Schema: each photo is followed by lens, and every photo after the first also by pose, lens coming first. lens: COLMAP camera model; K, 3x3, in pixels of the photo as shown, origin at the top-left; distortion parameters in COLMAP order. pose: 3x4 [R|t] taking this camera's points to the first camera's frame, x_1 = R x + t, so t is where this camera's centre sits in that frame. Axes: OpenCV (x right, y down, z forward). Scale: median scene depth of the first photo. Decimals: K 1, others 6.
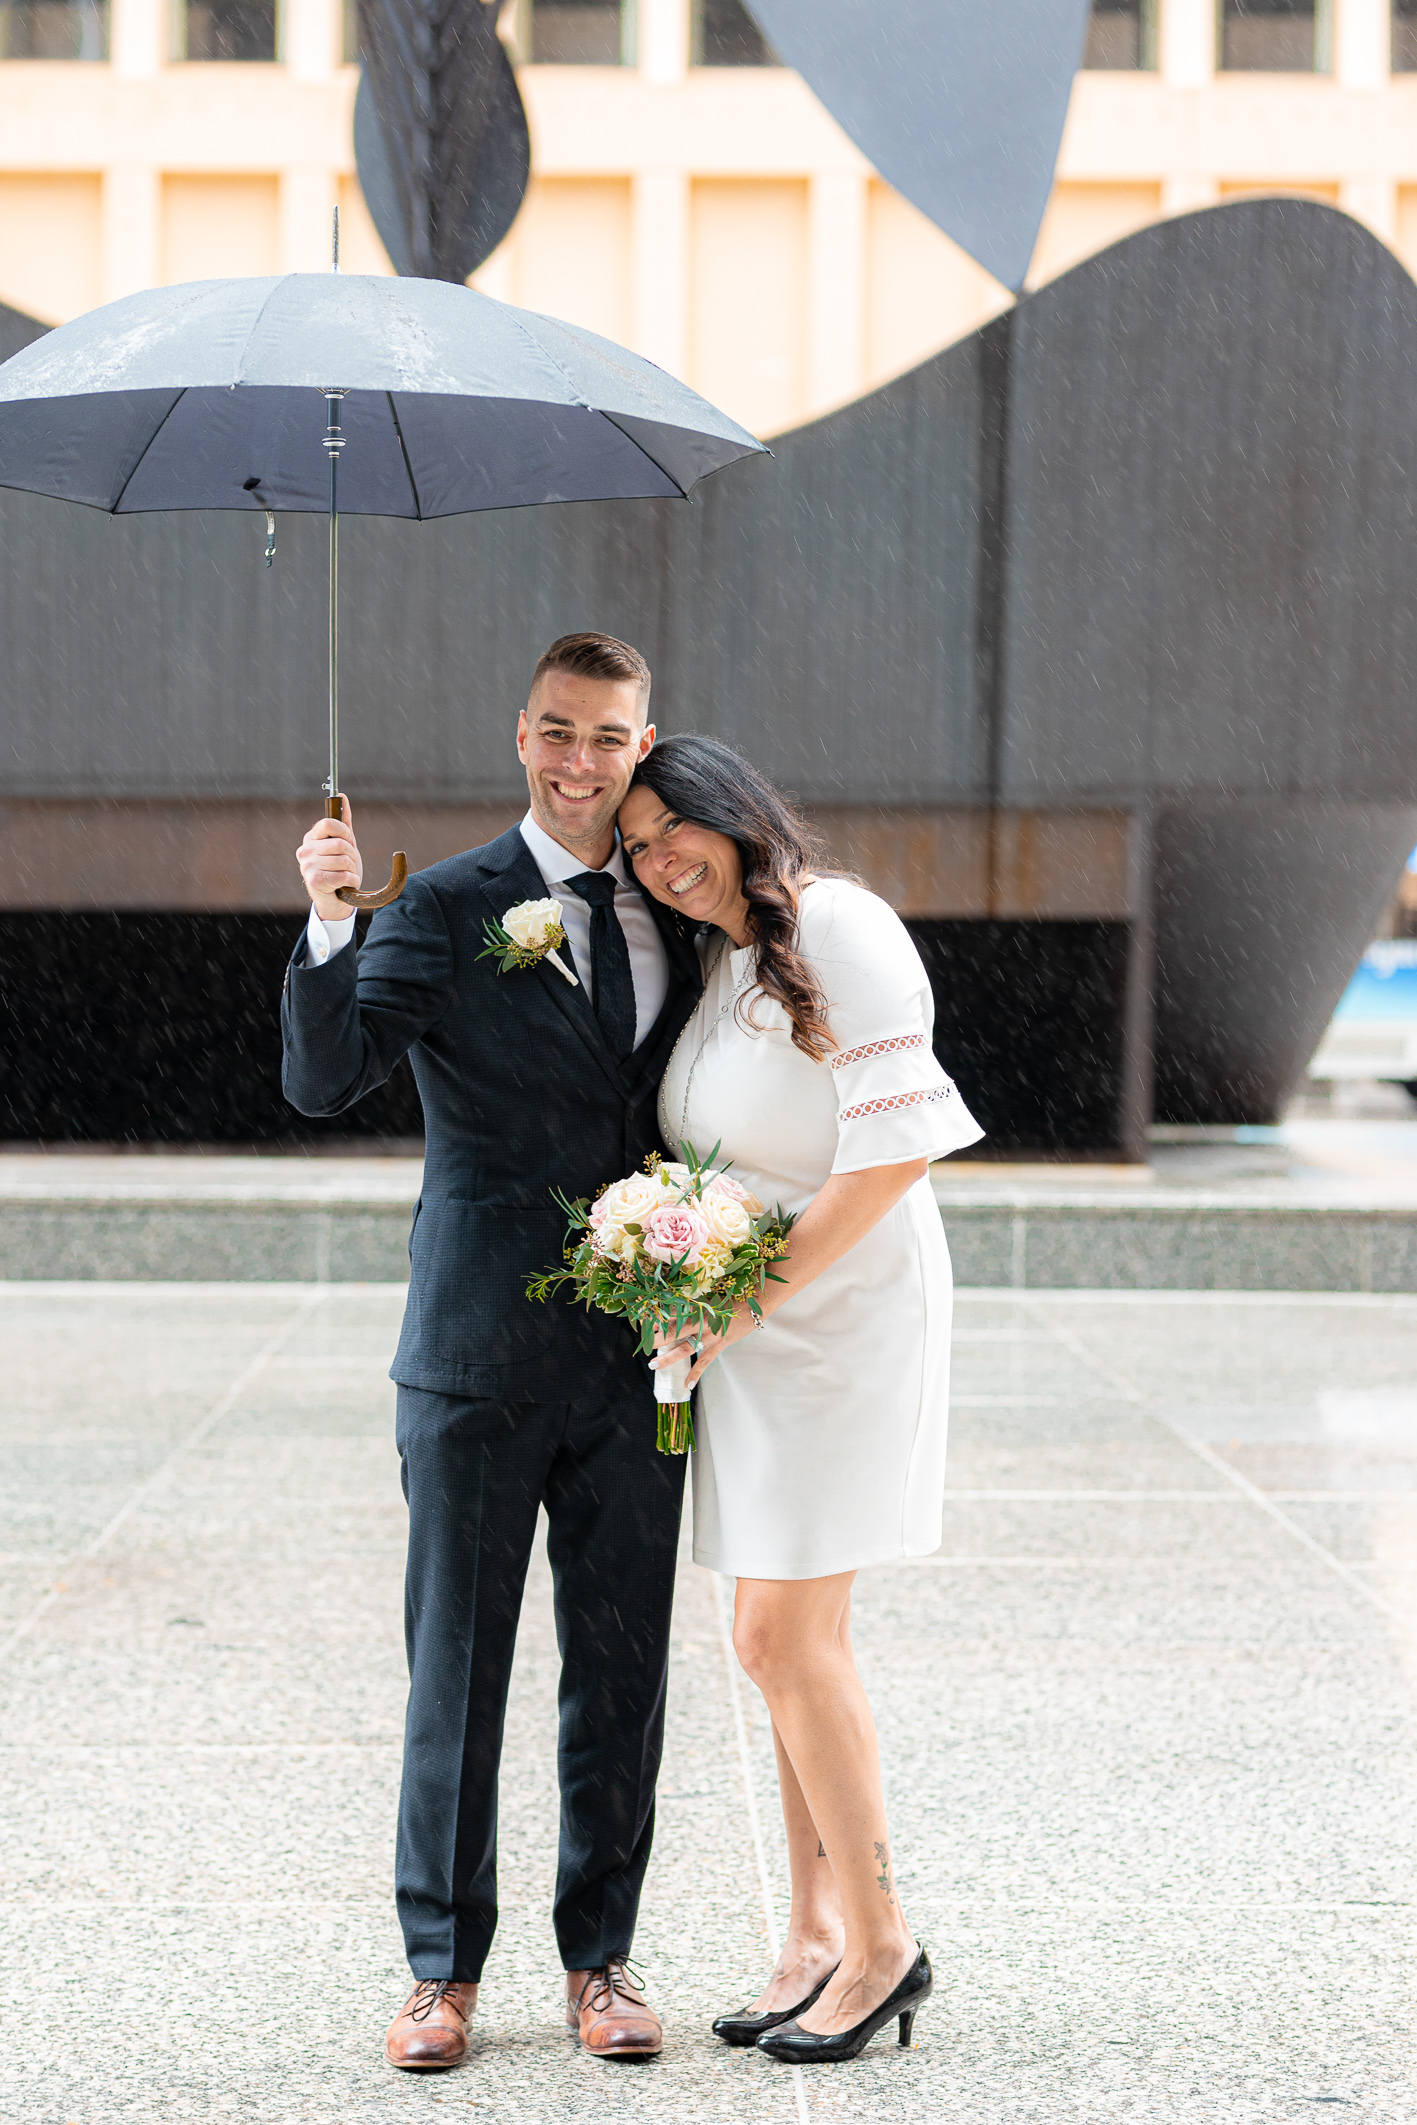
lens RADIAL K [[5119.3, 0, 708.5], [0, 5119.3, 1062.5], [0, 0, 1]] dist [-0.005915, -0.016079]
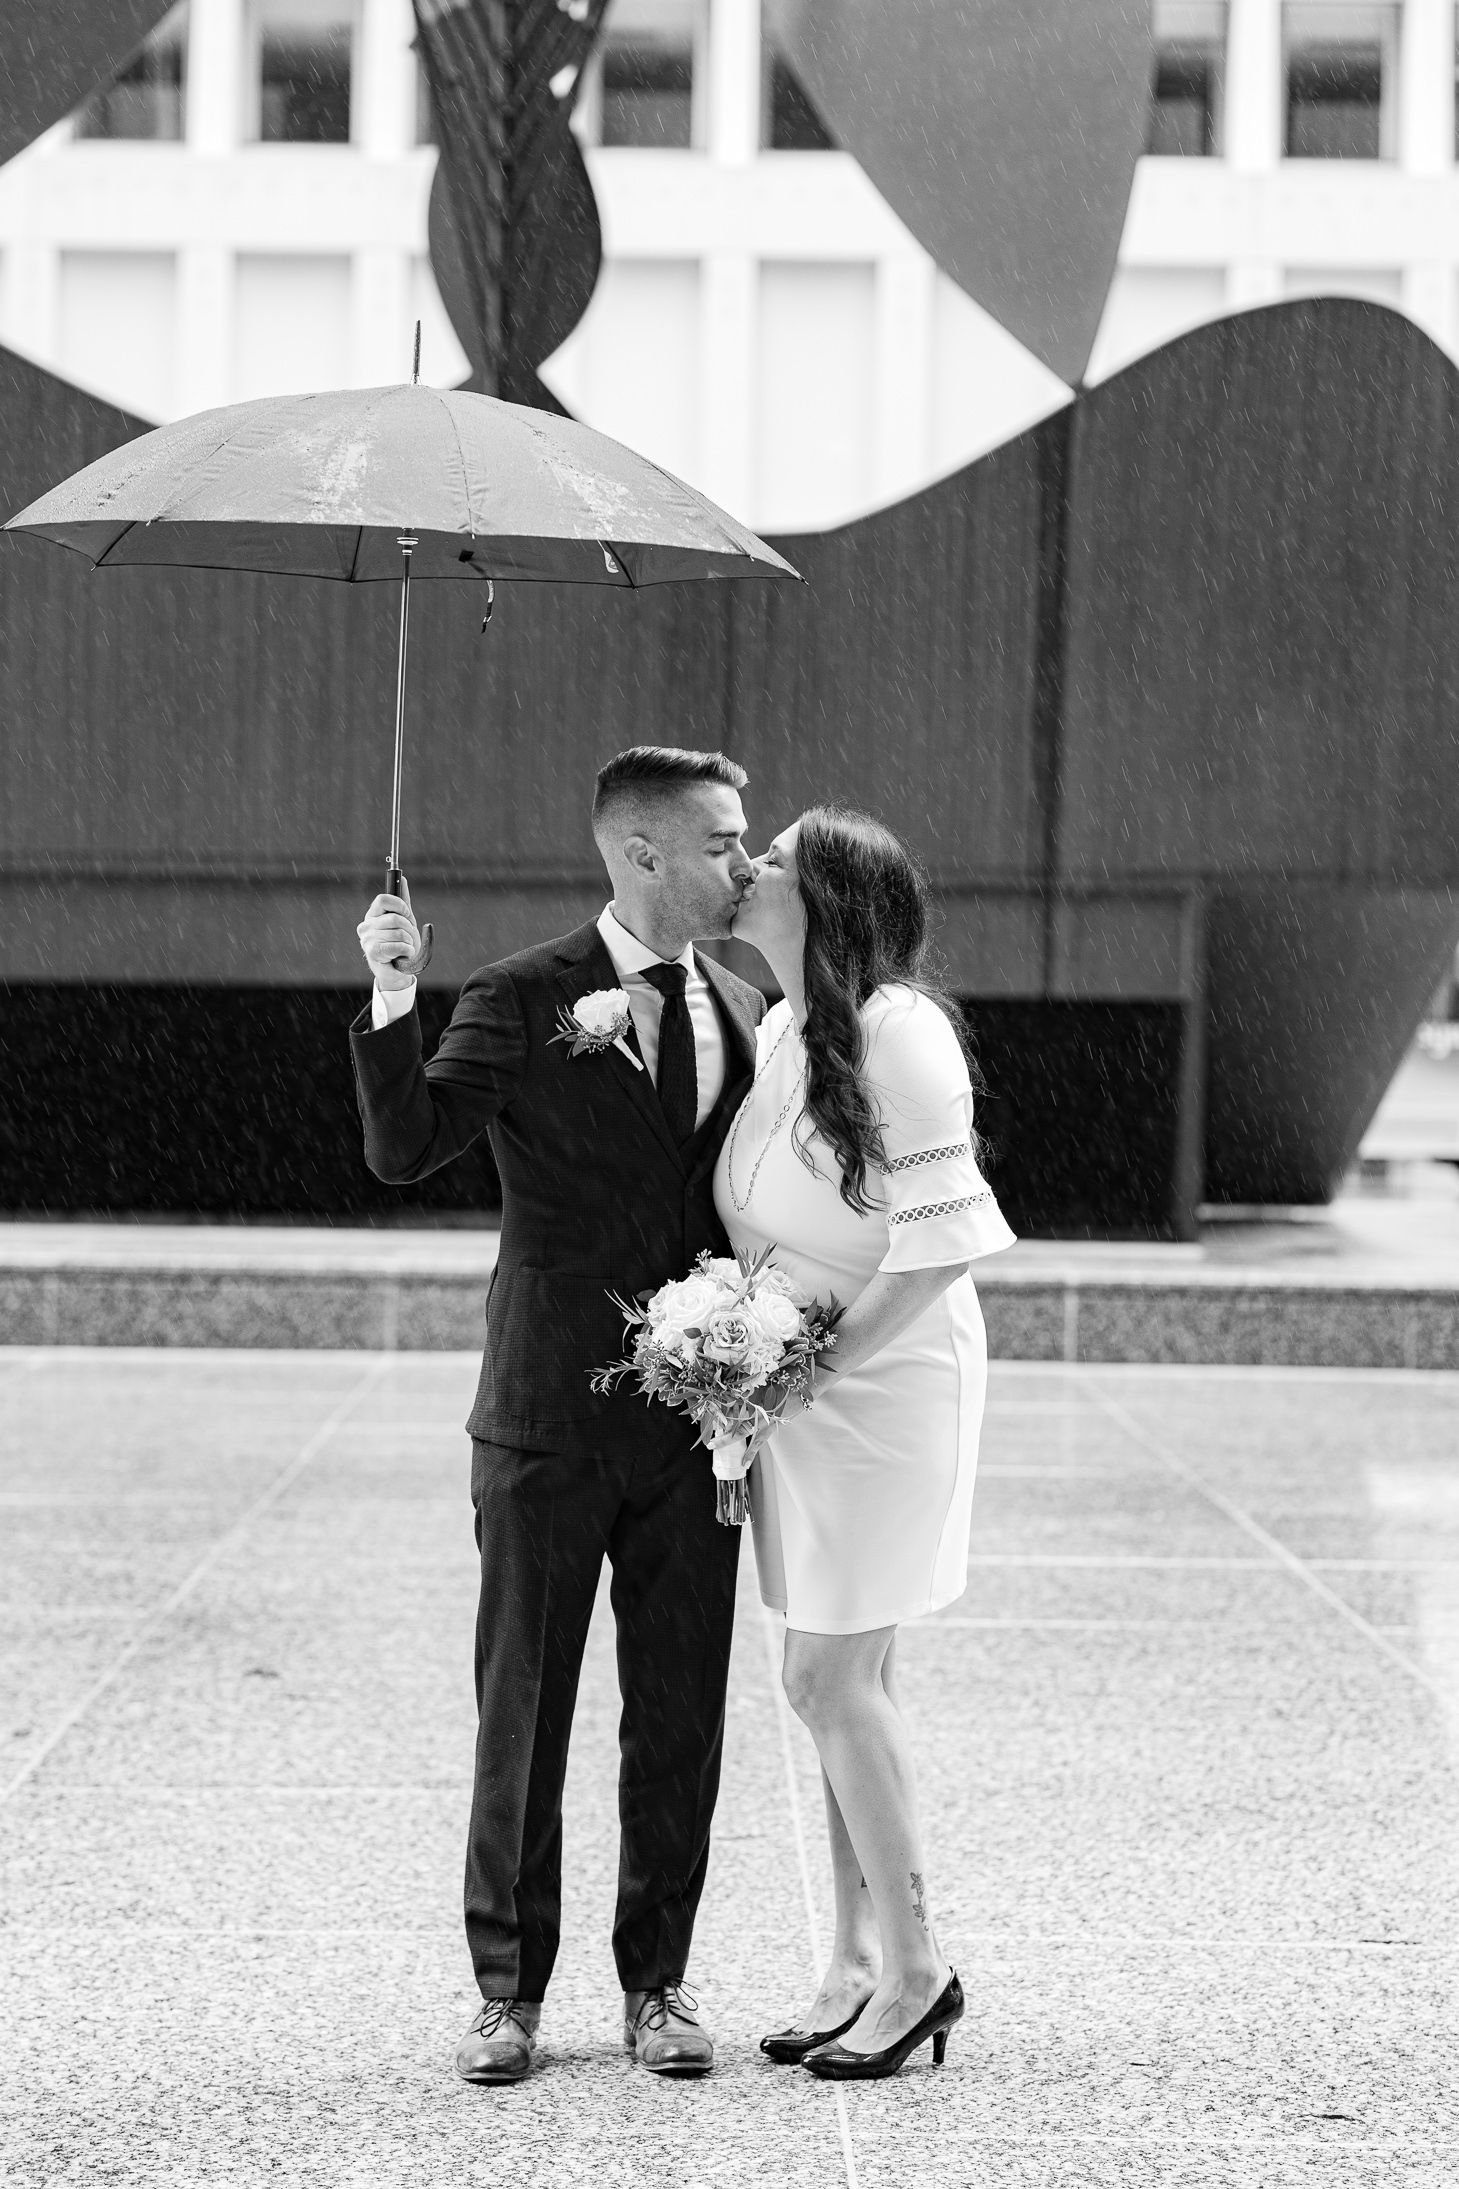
lens RADIAL K [[5273.5, 0, 729.5], [0, 5273.5, 1094.5], [0, 0, 1]] dist [-0.005915, -0.016079]
pose [[0.999933, 0.007930, -0.008437, 0.001636], [-0.007991, 0.999942, -0.007269, -0.001884], [0.008379, 0.007336, 0.999938, -0.083142]]
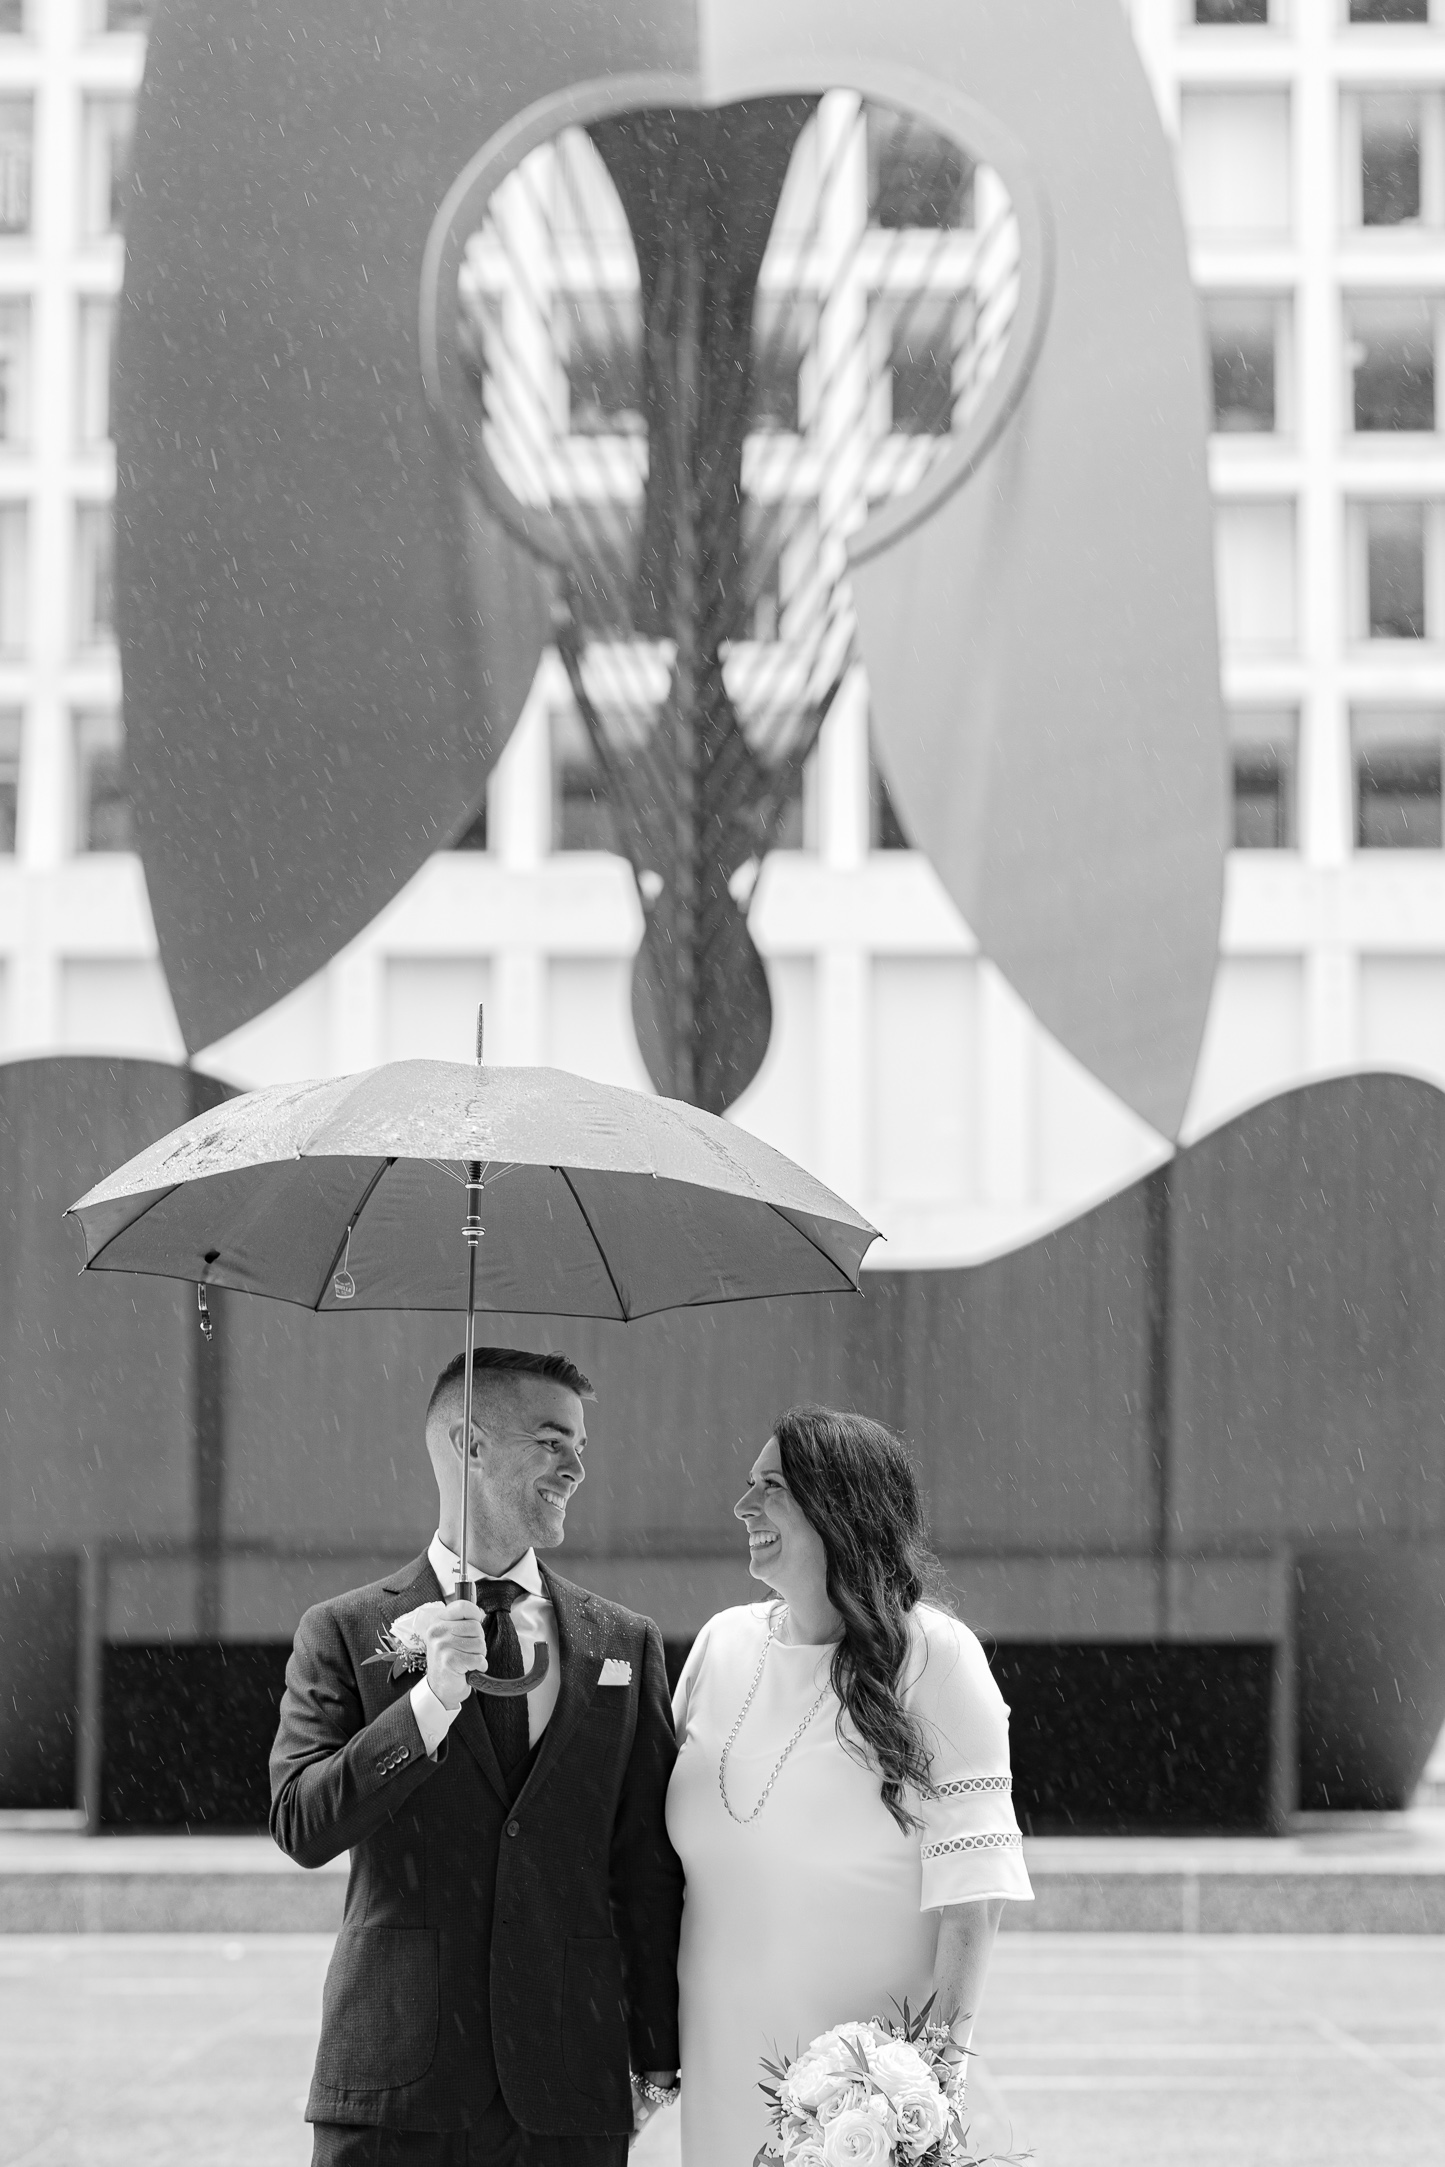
lens RADIAL K [[7615.7, 0, 722.5], [0, 7615.7, 1083.5], [0, 0, 1]] dist [0.098502, 1.049162]
pose [[0.999920, -0.012674, 0.000275, -0.080457], [0.012643, 0.995401, -0.094956, 0.018348], [0.000929, 0.094952, 0.995481, -1.359106]]
